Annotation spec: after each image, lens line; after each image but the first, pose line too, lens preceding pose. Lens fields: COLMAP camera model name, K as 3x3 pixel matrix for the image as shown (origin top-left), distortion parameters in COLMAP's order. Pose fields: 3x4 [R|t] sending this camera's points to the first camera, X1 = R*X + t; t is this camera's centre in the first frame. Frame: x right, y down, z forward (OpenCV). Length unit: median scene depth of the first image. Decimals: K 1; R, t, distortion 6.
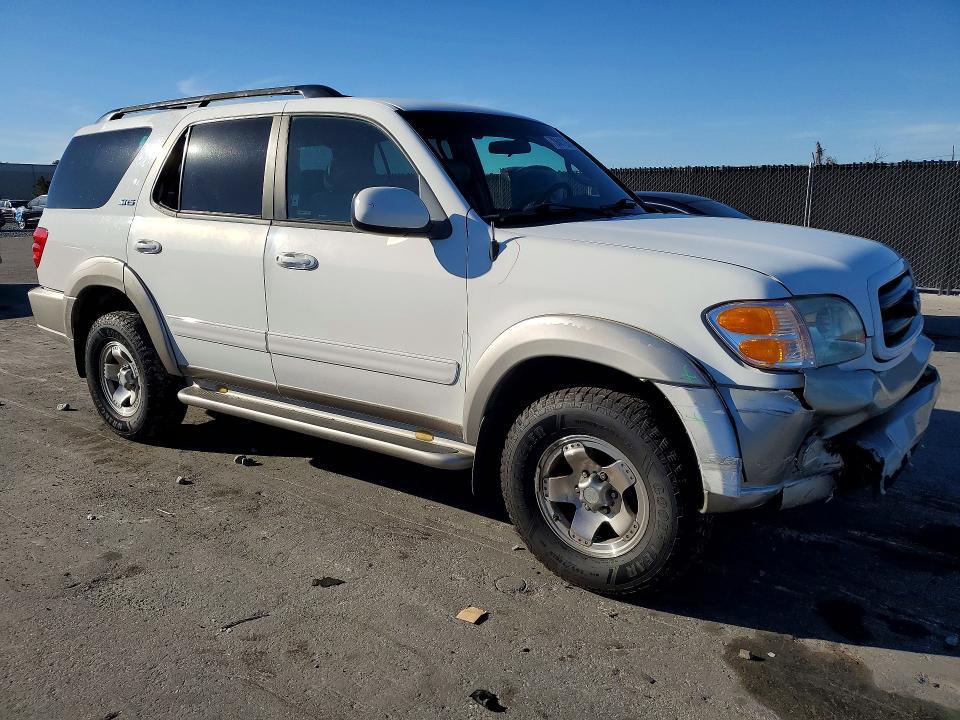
lens RADIAL K [[723.5, 0, 485.2], [0, 723.5, 357.0], [0, 0, 1]] dist [0.005920, 0.005557]
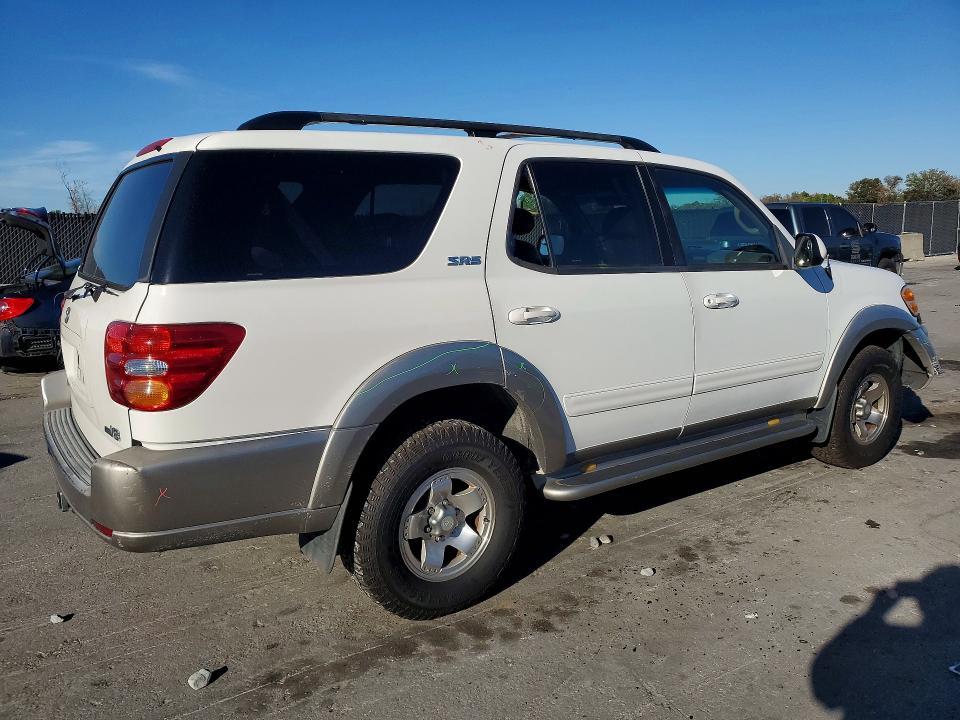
lens RADIAL K [[723.5, 0, 485.2], [0, 723.5, 357.0], [0, 0, 1]] dist [0.005920, 0.005557]
pose [[0.381222, -0.161496, 0.910268, -1.200862], [0.222216, 0.971764, 0.079342, -0.184055], [-0.897379, 0.172030, 0.406345, 0.756695]]
